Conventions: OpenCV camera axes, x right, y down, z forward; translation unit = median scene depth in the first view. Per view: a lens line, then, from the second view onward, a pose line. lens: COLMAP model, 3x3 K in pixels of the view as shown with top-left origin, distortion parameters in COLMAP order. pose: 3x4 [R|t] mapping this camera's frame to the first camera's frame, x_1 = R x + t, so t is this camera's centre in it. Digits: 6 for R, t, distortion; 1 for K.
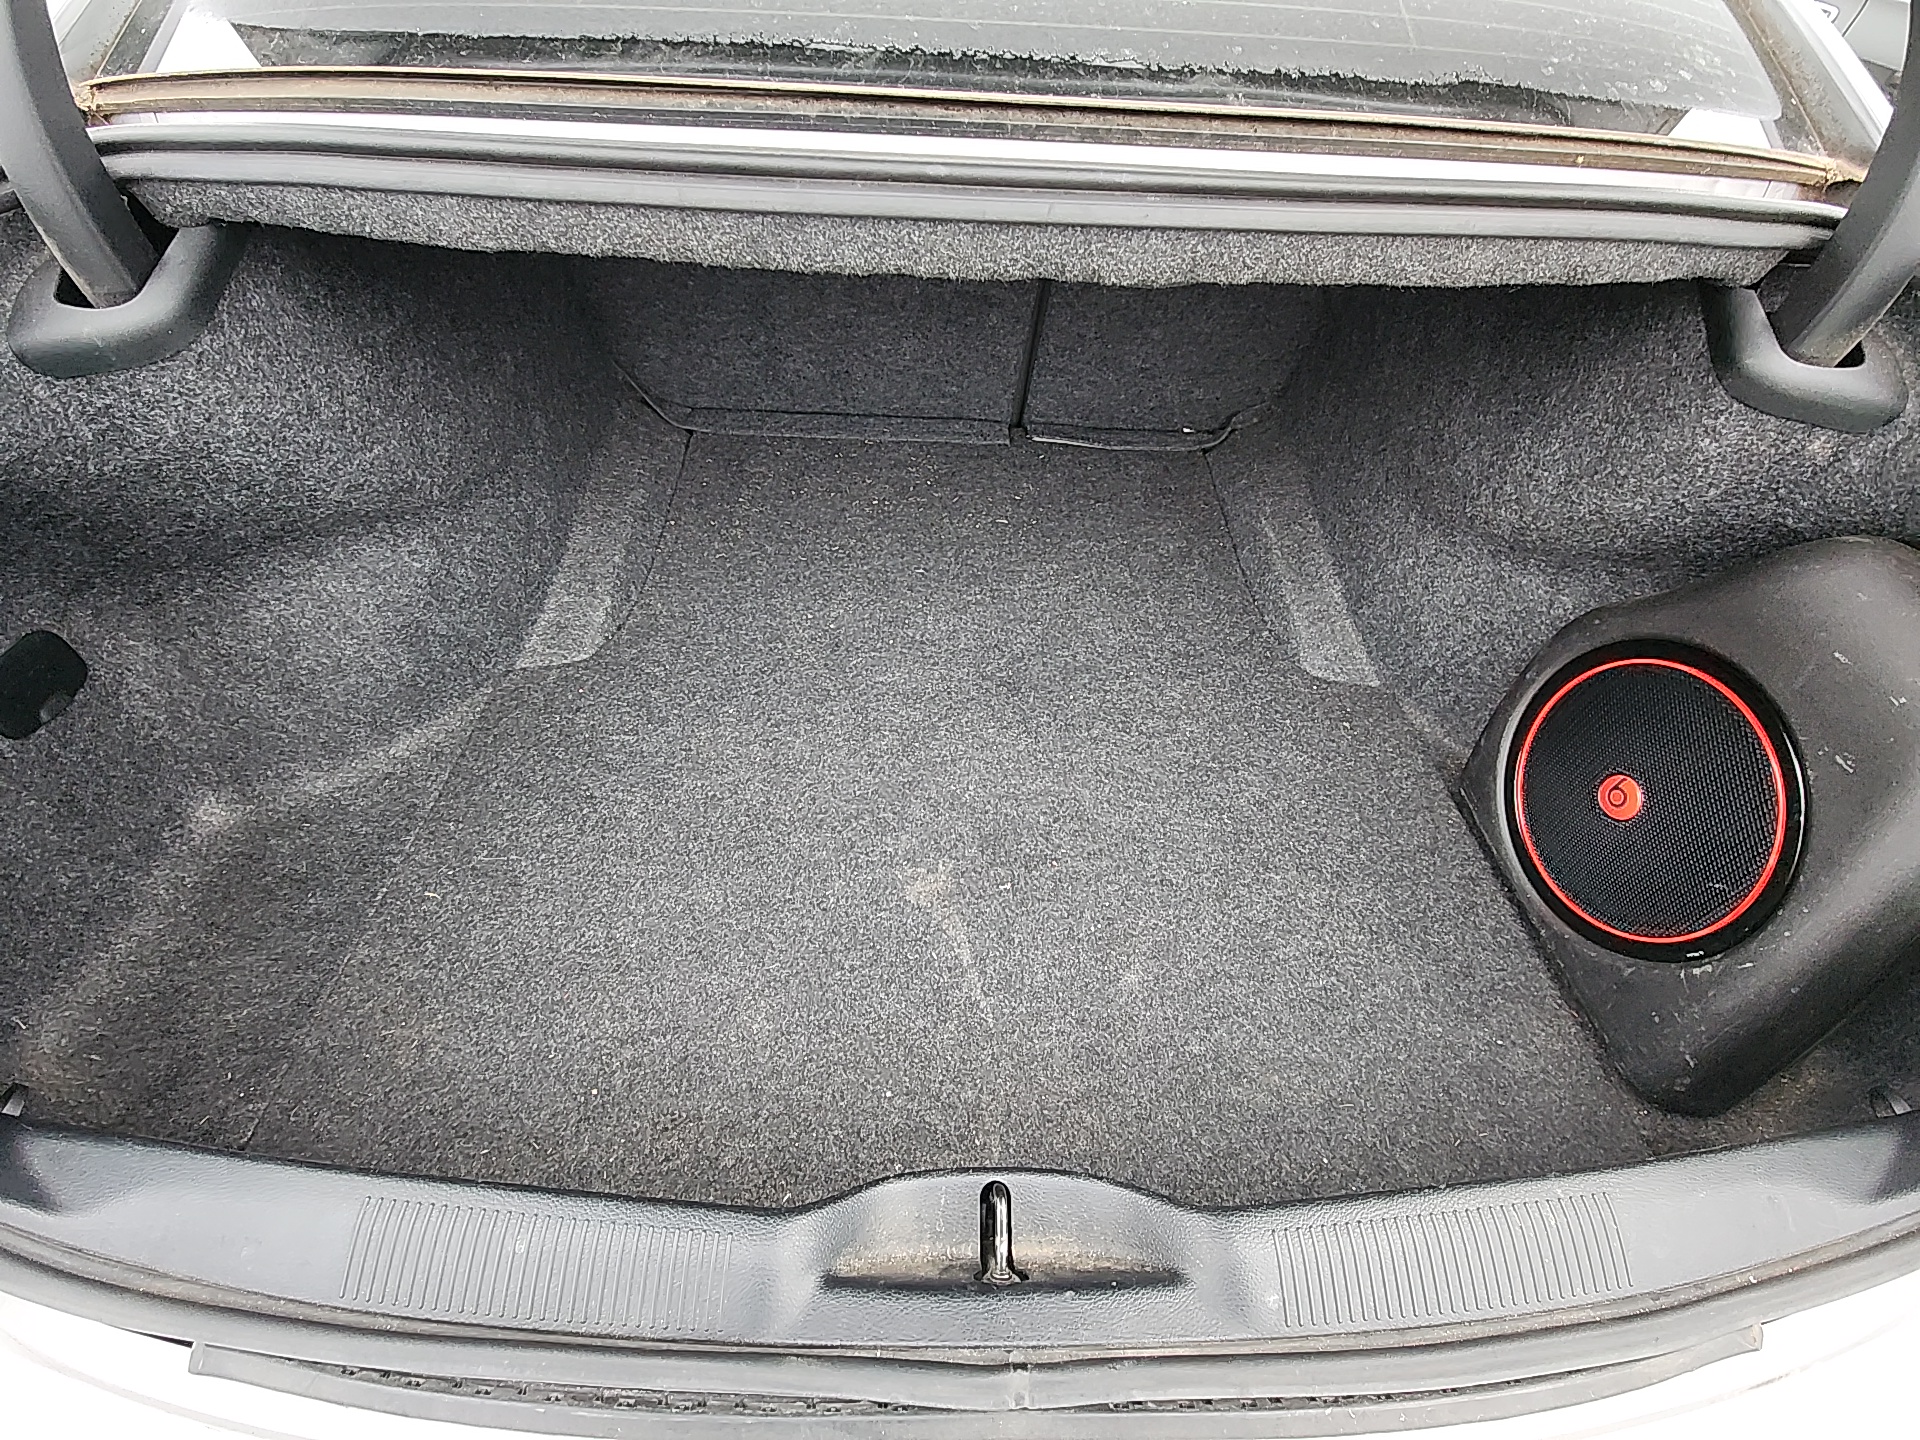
lens RADIAL K [[777.5, 0, 949.2], [0, 777.5, 711.4], [0, 0, 1]] dist [0.017983, -0.020392]
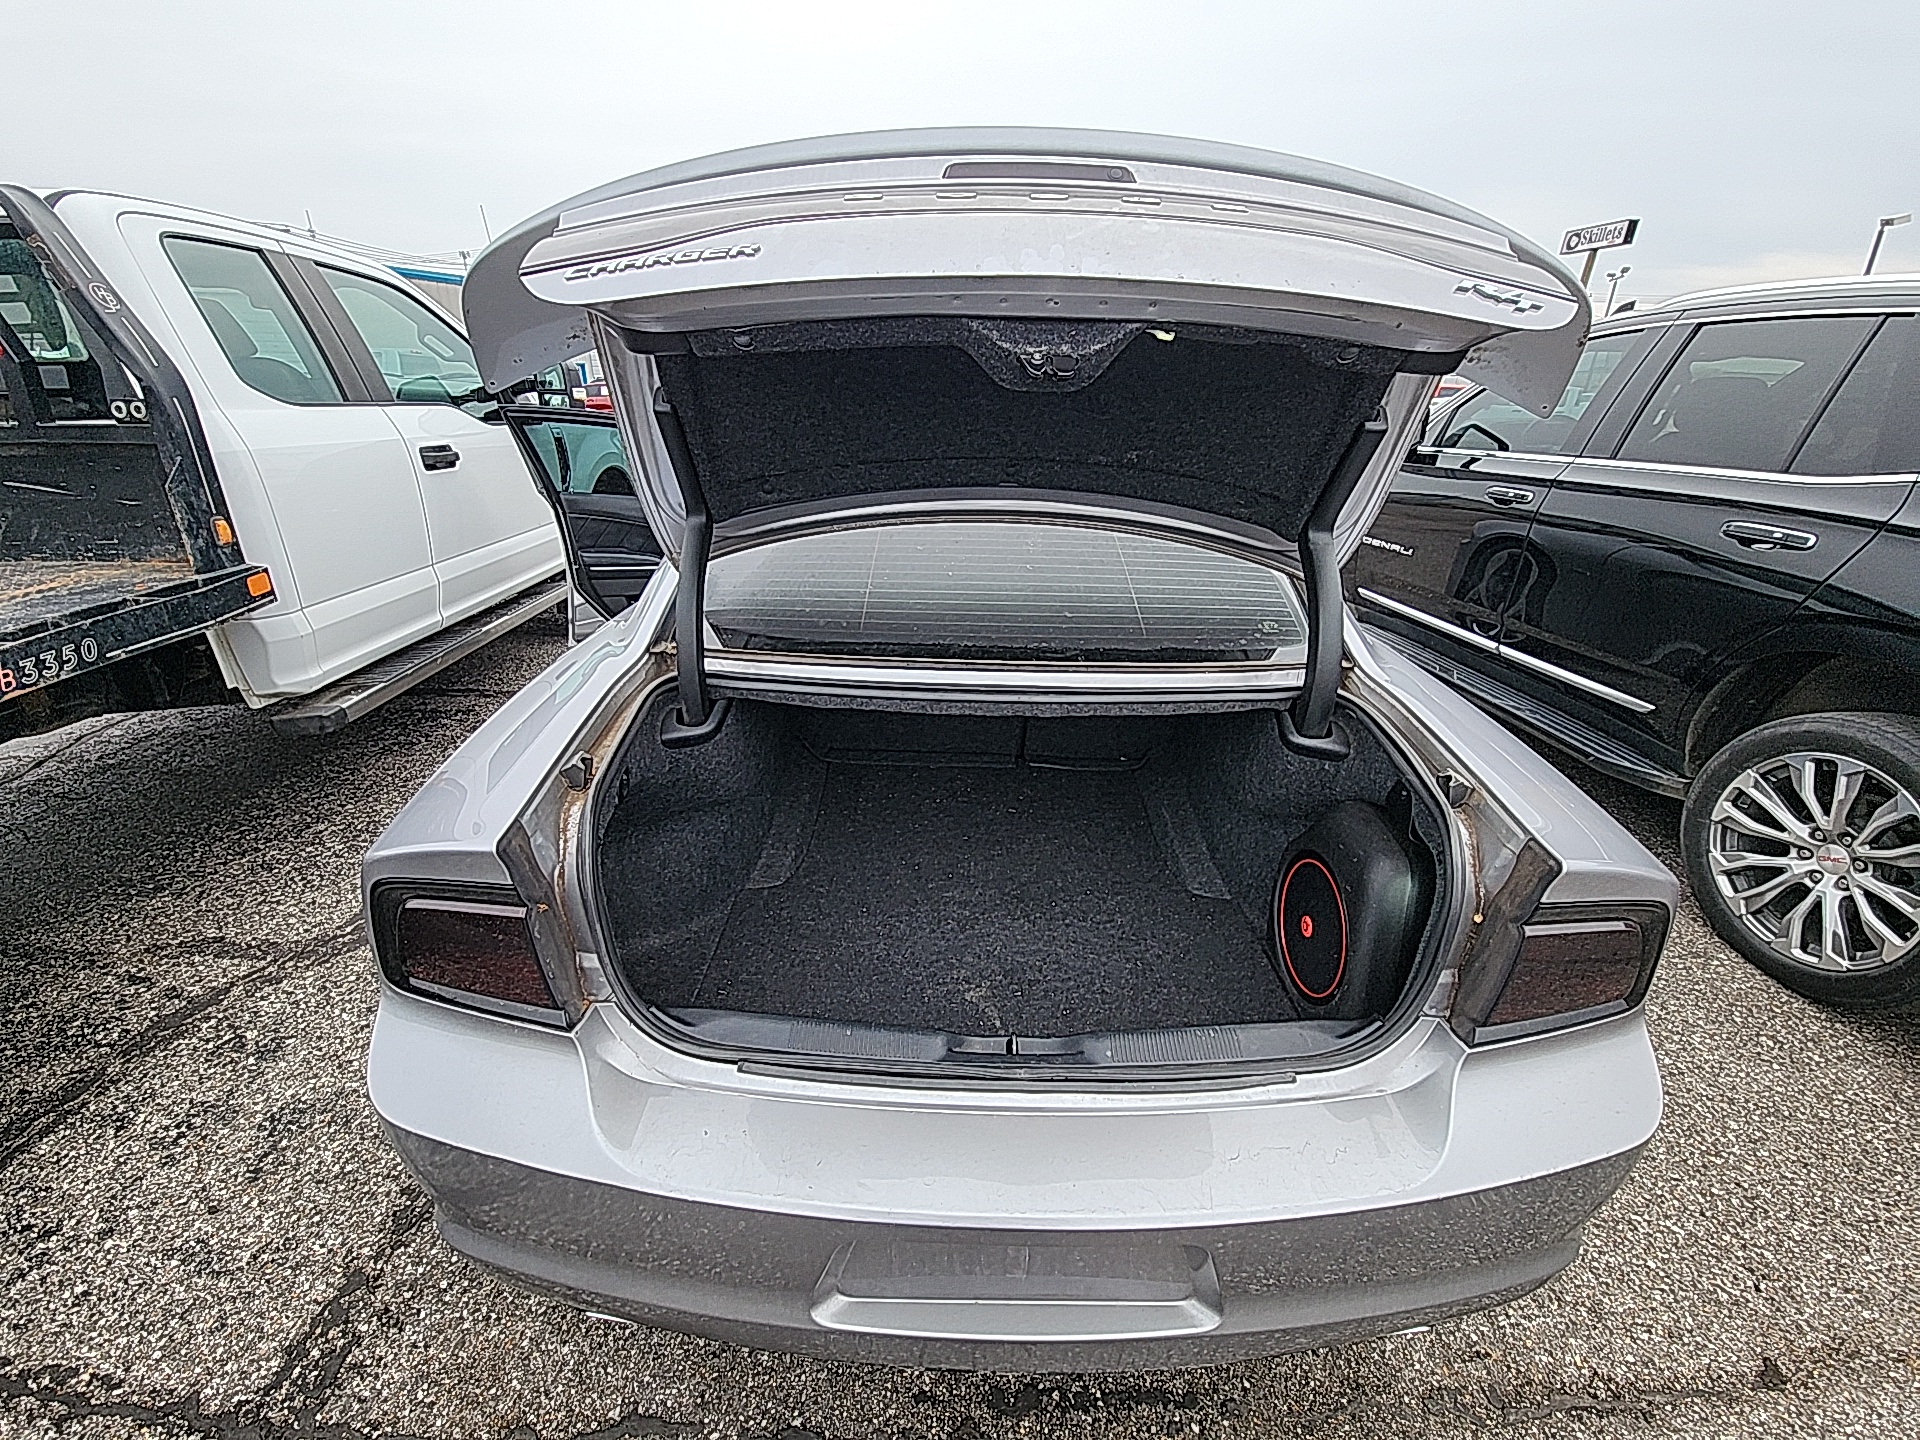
lens RADIAL K [[777.5, 0, 949.2], [0, 777.5, 711.4], [0, 0, 1]] dist [0.017983, -0.020392]
pose [[0.999675, -0.009795, -0.023532, -0.035232], [-0.000080, 0.922004, -0.387181, 0.270098], [0.025489, 0.387057, 0.921703, -0.827107]]
